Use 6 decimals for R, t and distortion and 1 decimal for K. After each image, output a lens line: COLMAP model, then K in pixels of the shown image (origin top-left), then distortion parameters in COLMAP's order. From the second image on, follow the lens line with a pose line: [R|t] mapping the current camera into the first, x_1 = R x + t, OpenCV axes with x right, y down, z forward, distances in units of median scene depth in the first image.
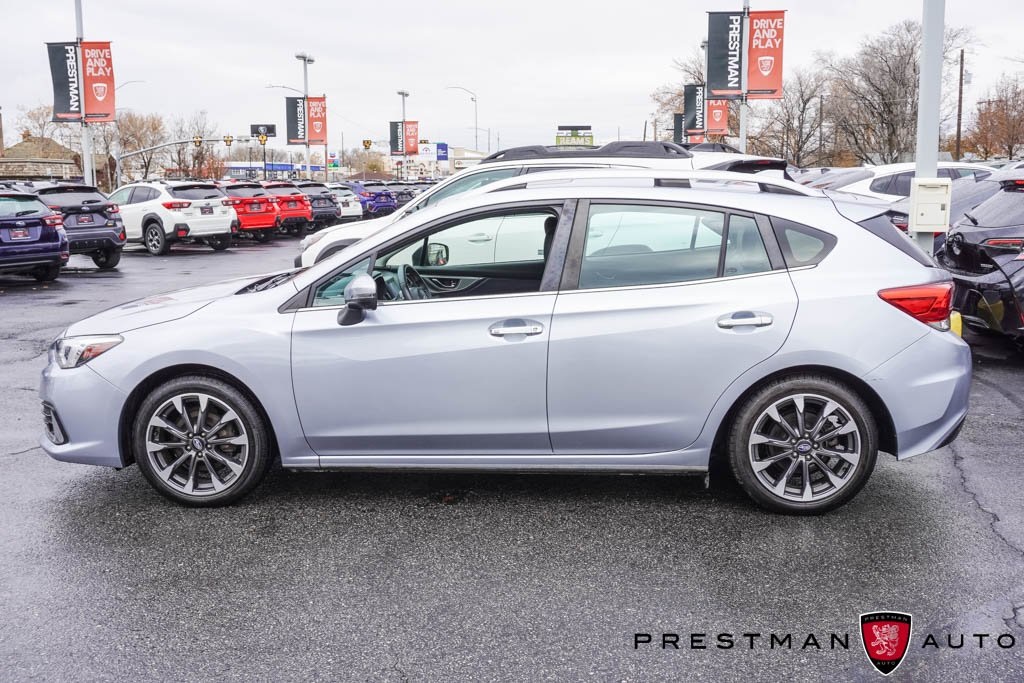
lens RADIAL K [[1085.3, 0, 511.5], [0, 1085.3, 344.4], [0, 0, 1]] dist [-0.001073, 0.000000]
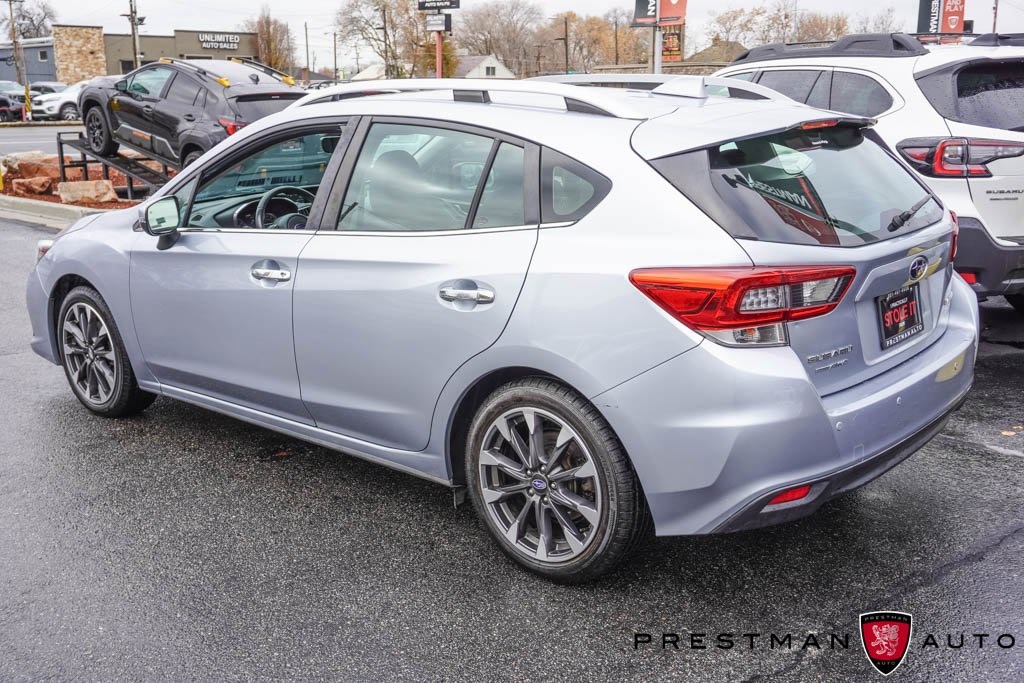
lens RADIAL K [[1085.3, 0, 514.4], [0, 1085.3, 340.9], [0, 0, 1]] dist [-0.001073, 0.000000]
pose [[0.793010, 0.138356, -0.593290, 0.651858], [-0.088221, 0.989685, 0.112878, -0.072085], [0.602788, -0.037173, 0.797035, 0.438413]]
